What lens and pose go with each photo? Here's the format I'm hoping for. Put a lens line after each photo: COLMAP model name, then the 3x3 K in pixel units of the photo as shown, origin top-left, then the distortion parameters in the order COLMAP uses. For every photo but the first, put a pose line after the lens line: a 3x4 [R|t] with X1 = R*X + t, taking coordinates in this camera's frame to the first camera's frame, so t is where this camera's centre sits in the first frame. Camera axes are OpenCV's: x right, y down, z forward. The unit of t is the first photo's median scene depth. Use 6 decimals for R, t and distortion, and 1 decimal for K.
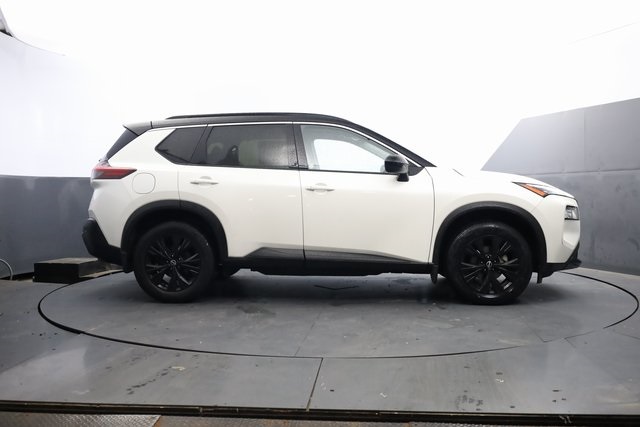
lens RADIAL K [[668.2, 0, 322.7], [0, 668.2, 212.8], [0, 0, 1]] dist [-0.016220, 0.000000]
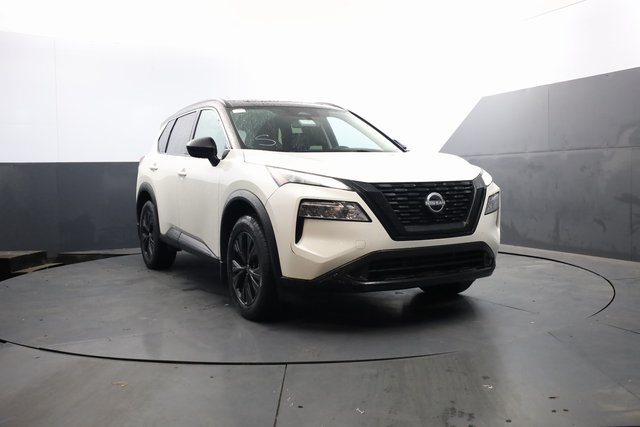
lens RADIAL K [[668.2, 0, 324.6], [0, 668.2, 211.4], [0, 0, 1]] dist [-0.016220, 0.000000]
pose [[0.996933, -0.016619, 0.076473, -0.007604], [0.014722, 0.999571, 0.025308, -0.003738], [-0.076861, -0.024104, 0.996750, 0.064063]]
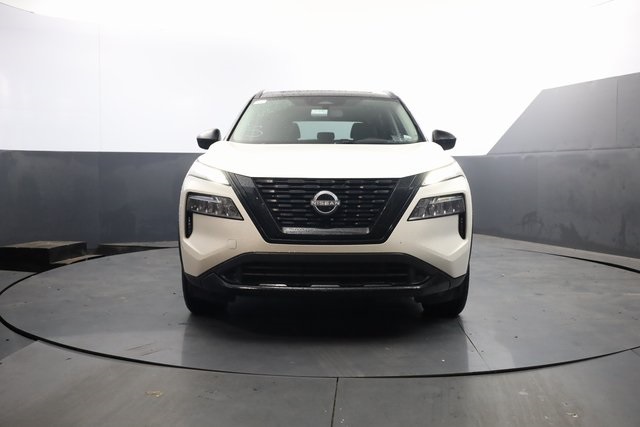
lens RADIAL K [[668.2, 0, 318.3], [0, 668.2, 215.1], [0, 0, 1]] dist [-0.016220, 0.000000]
pose [[0.999954, 0.005699, 0.007764, -0.016460], [-0.005984, 0.999290, 0.037204, -0.002886], [-0.007547, -0.037249, 0.999278, 0.115053]]
